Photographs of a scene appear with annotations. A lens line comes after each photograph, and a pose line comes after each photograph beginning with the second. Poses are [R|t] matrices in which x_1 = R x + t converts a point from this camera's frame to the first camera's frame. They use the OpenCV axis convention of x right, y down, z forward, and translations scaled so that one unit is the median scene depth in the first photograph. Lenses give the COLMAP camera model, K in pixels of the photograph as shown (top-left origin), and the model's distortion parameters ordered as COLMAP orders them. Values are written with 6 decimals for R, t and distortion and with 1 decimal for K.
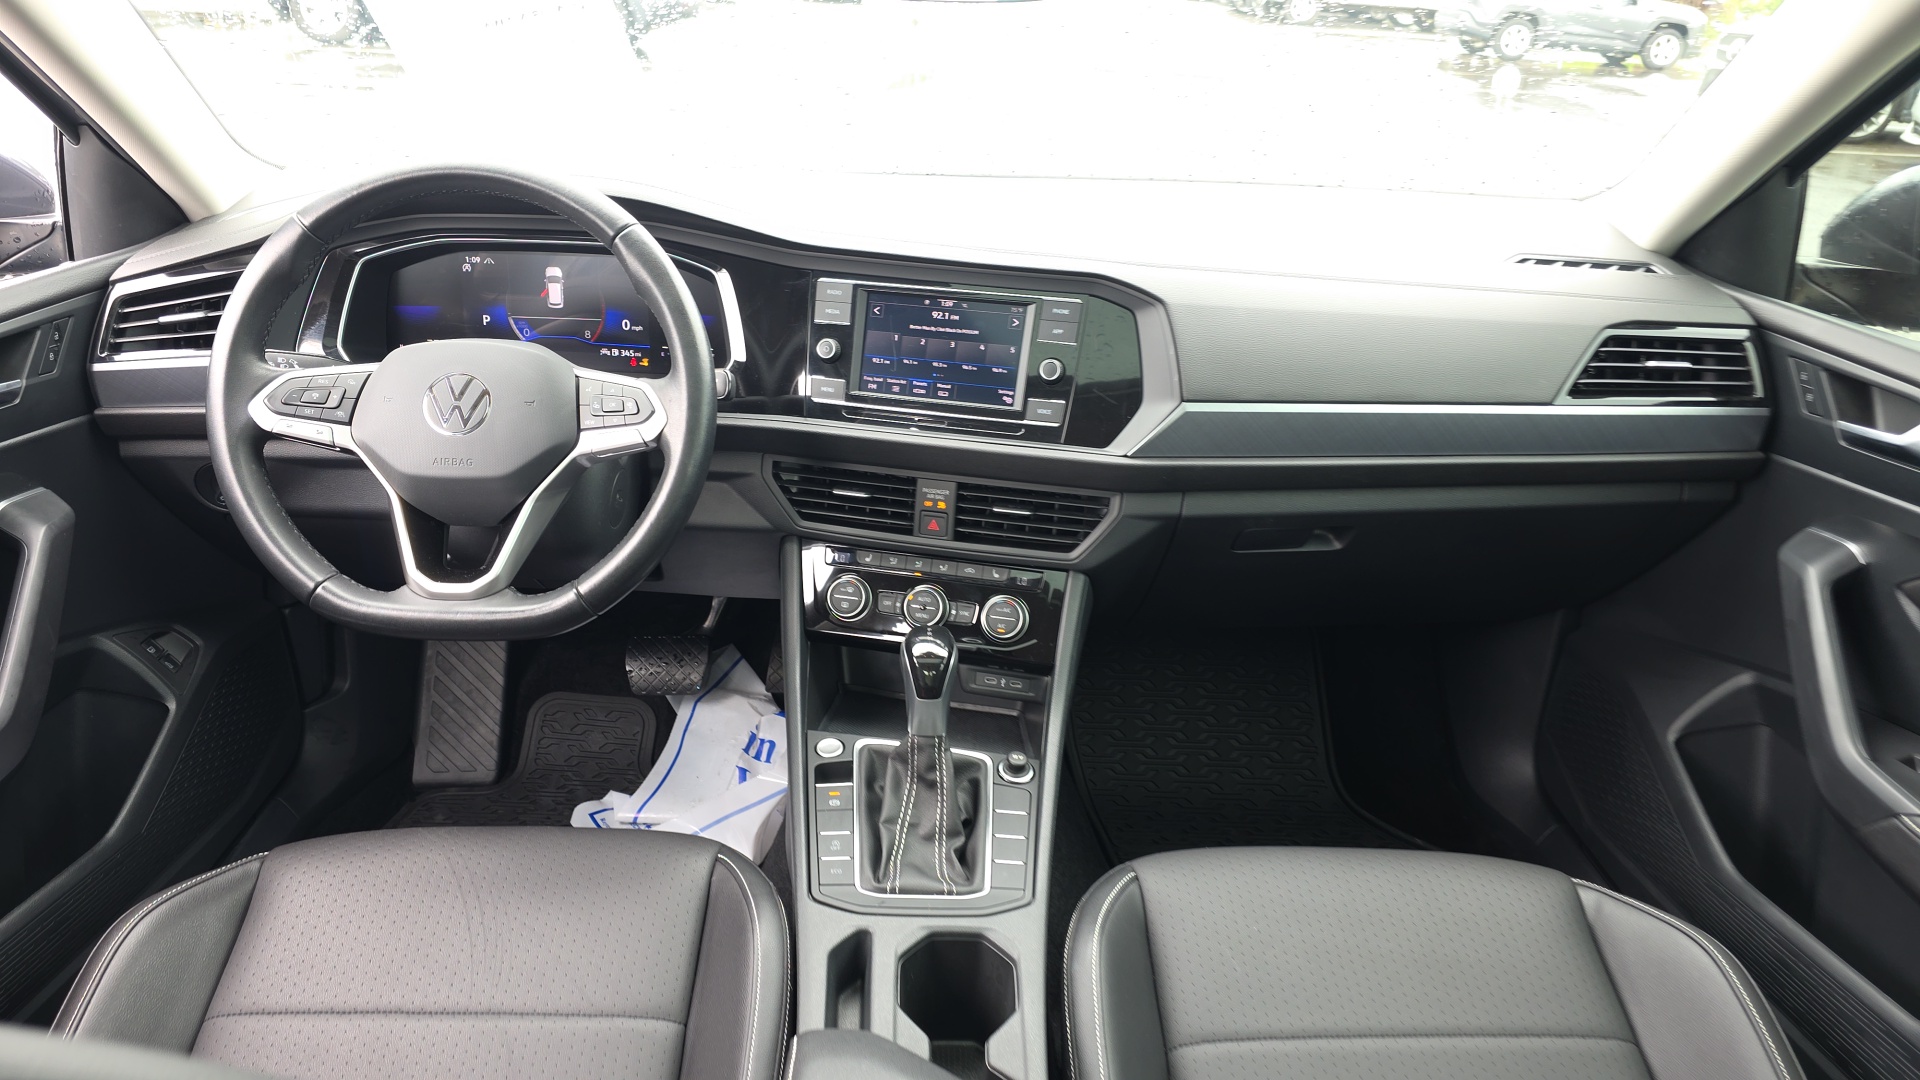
lens RADIAL K [[1297.3, 0, 927.4], [0, 1297.3, 540.9], [0, 0, 1]] dist [0.091563, -0.113404]
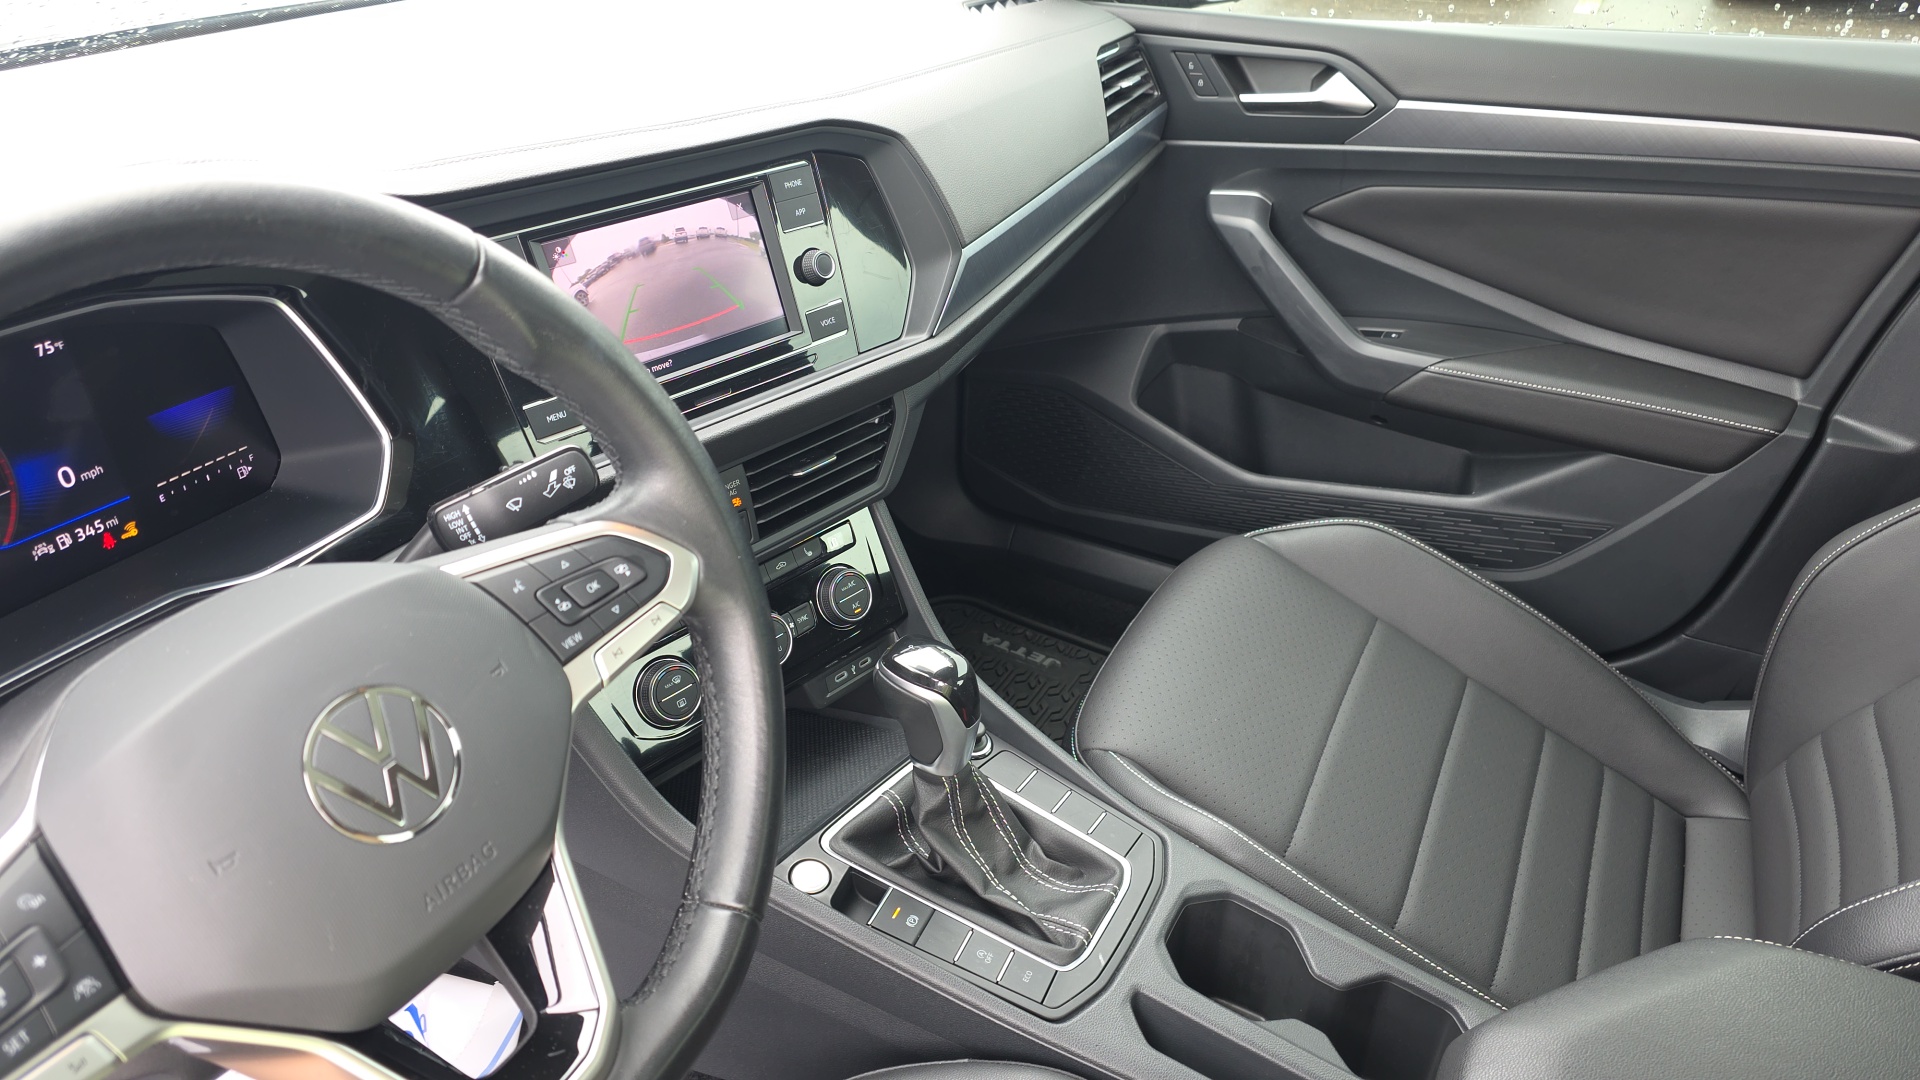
lens RADIAL K [[1283.7, 0, 943.6], [0, 1283.7, 541.4], [0, 0, 1]] dist [0.074070, -0.100373]
pose [[0.488280, -0.474610, 0.732344, -0.461311], [0.341755, 0.876151, 0.339946, -0.210683], [-0.802986, 0.084294, 0.590007, 0.511410]]
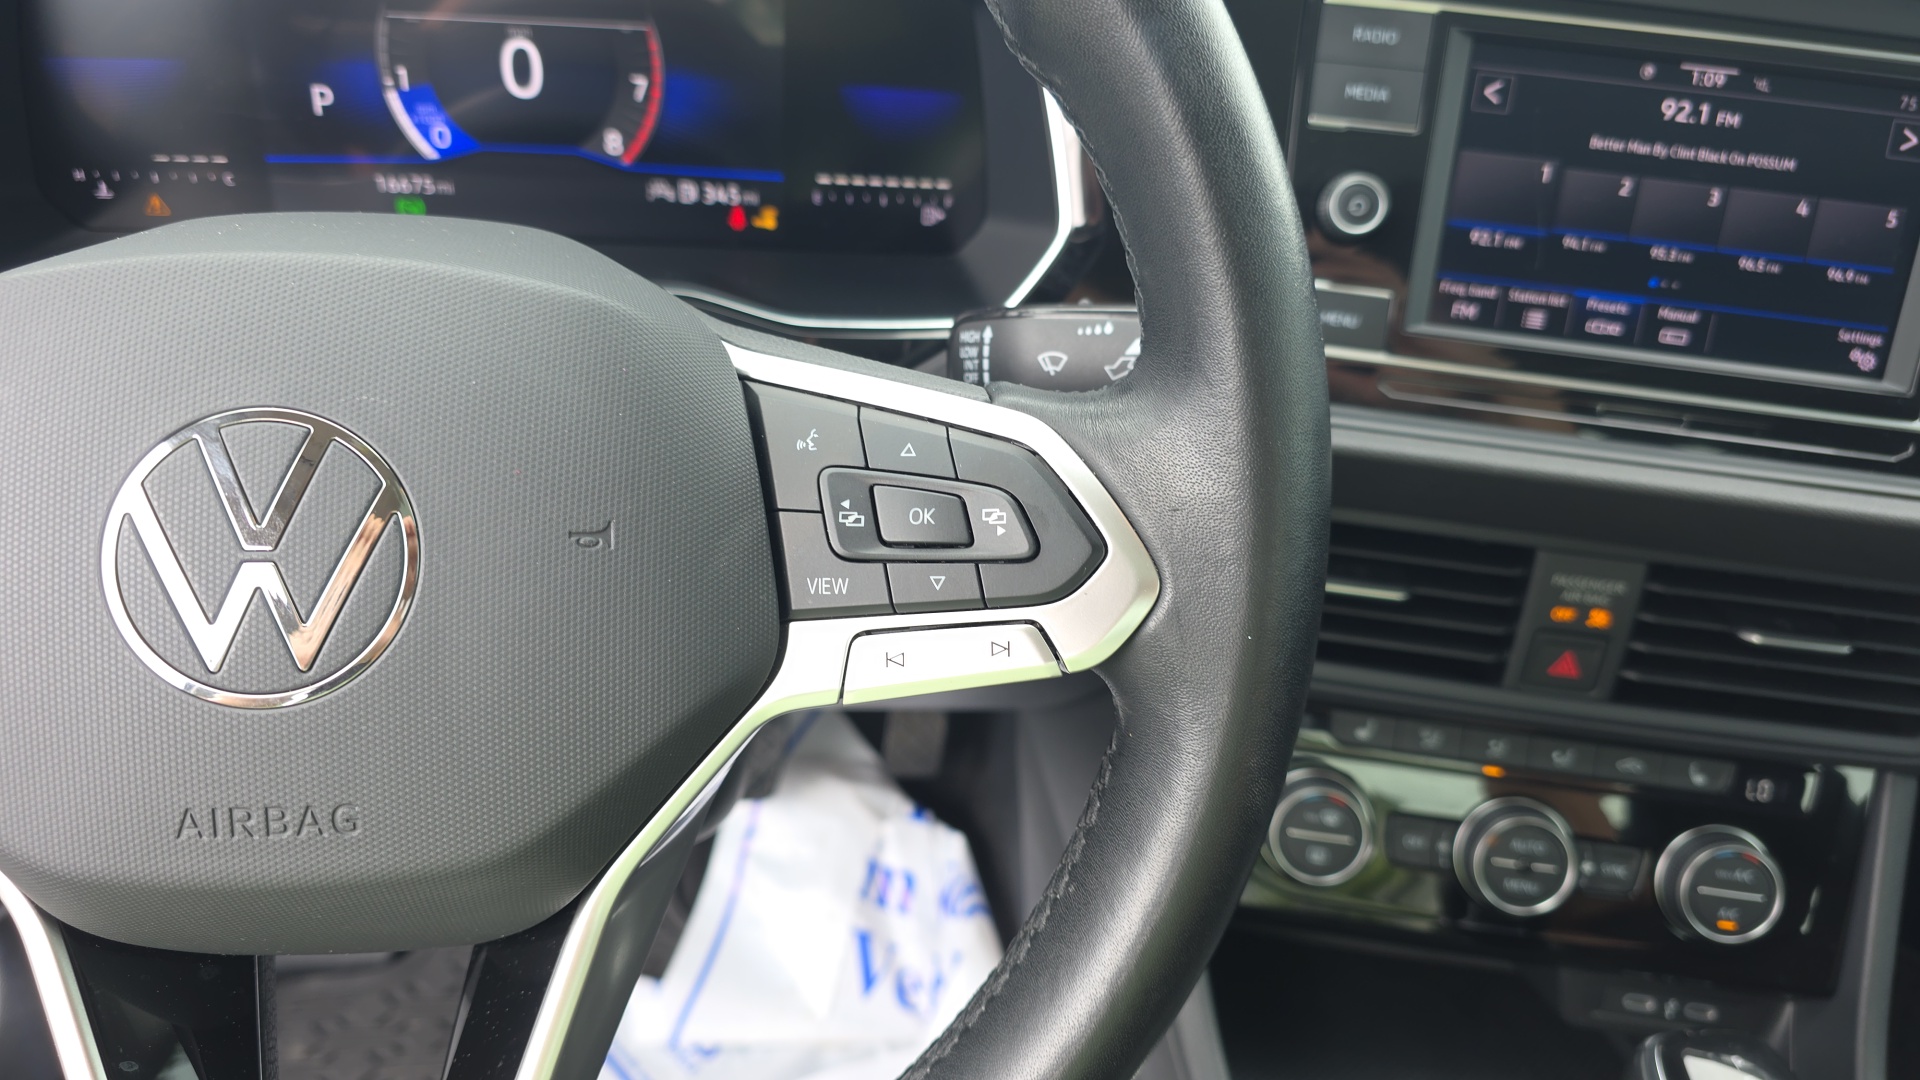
lens RADIAL K [[1349.9, 0, 954.5], [0, 1349.9, 524.1], [0, 0, 1]] dist [0.052433, -0.094546]
pose [[0.992648, -0.023306, 0.118773, -0.229284], [0.002677, 0.985274, 0.170962, -0.126629], [-0.121008, -0.169387, 0.978093, 0.646080]]
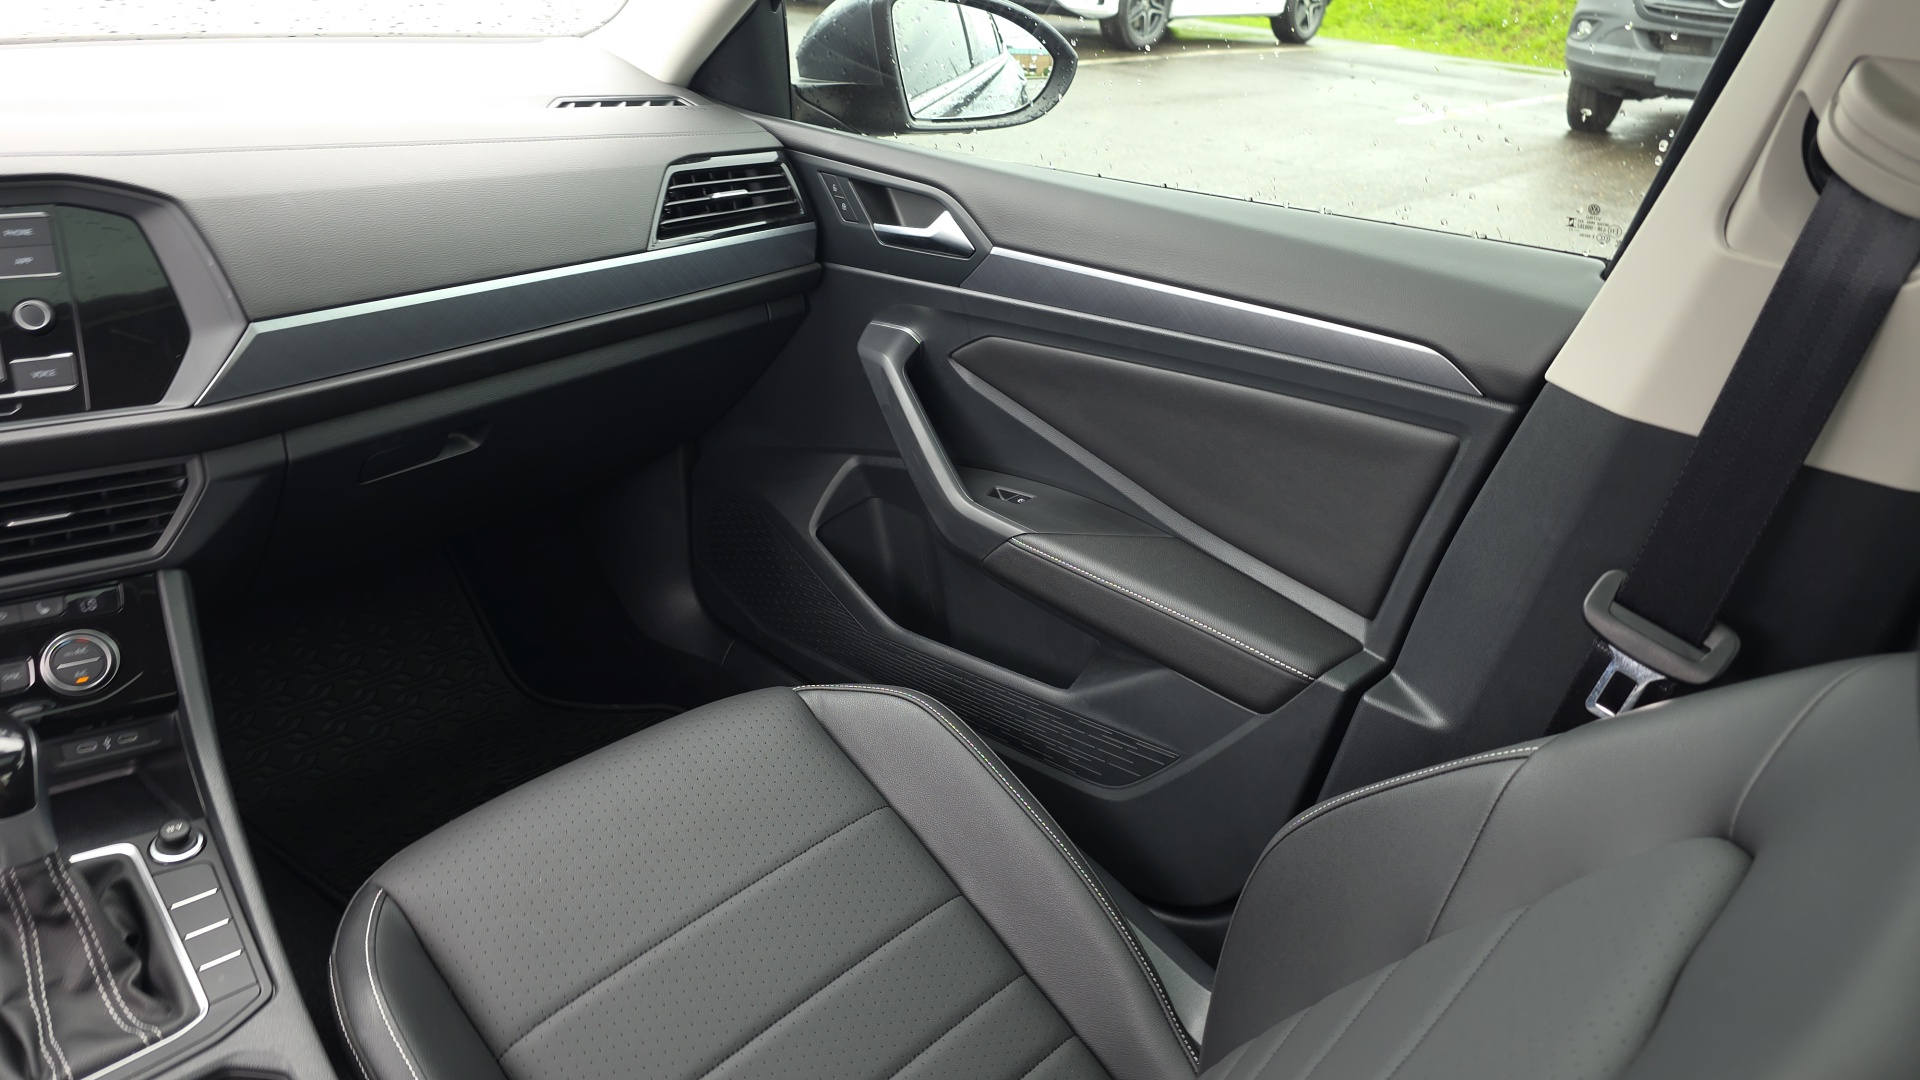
lens RADIAL K [[1292.7, 0, 980.2], [0, 1292.7, 520.2], [0, 0, 1]] dist [0.061363, -0.060961]
pose [[0.695445, -0.304633, 0.650811, -0.045227], [0.242030, 0.952074, 0.187020, -0.032219], [-0.676593, 0.027453, 0.735845, 0.117284]]
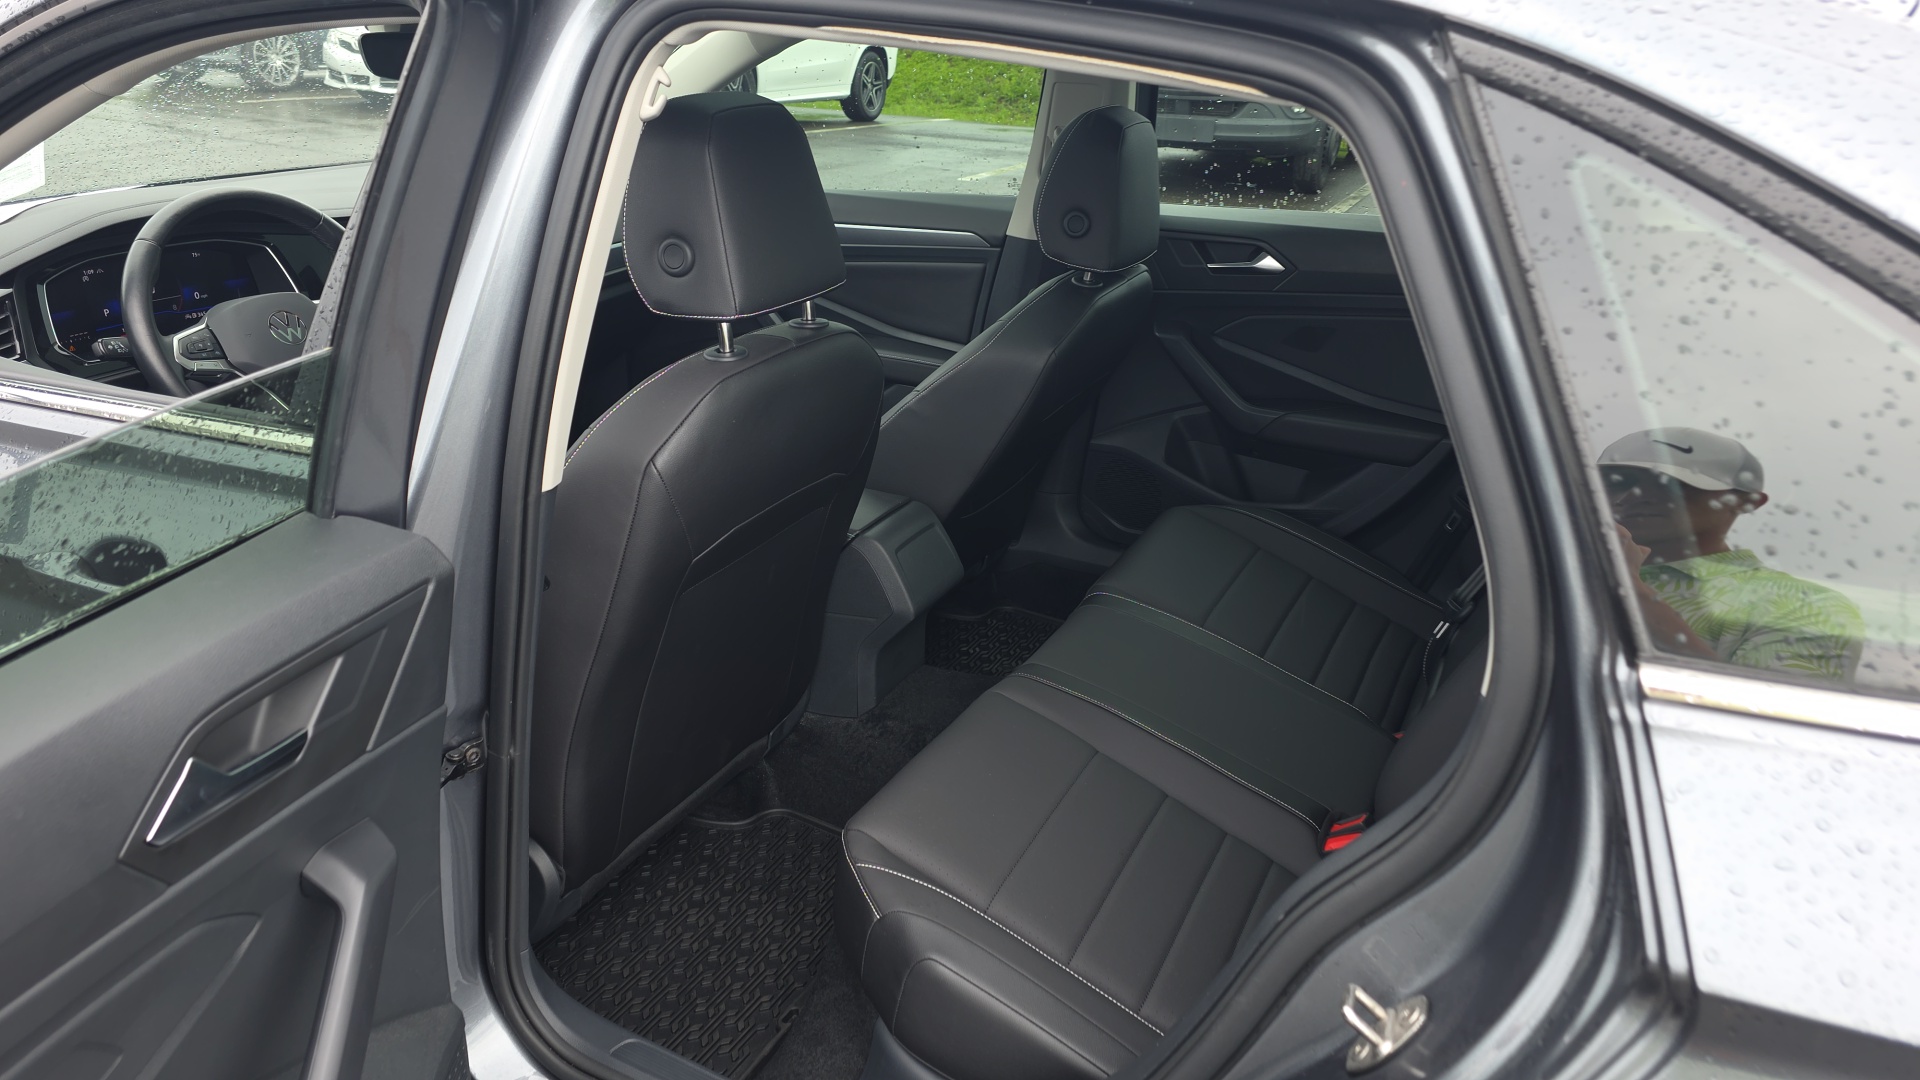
lens RADIAL K [[1305.9, 0, 968.3], [0, 1305.9, 536.9], [0, 0, 1]] dist [0.068774, -0.086127]
pose [[0.444607, -0.358859, 0.820698, -1.290441], [0.331805, 0.917040, 0.221232, 0.053313], [-0.832004, 0.173950, 0.526794, -0.550280]]
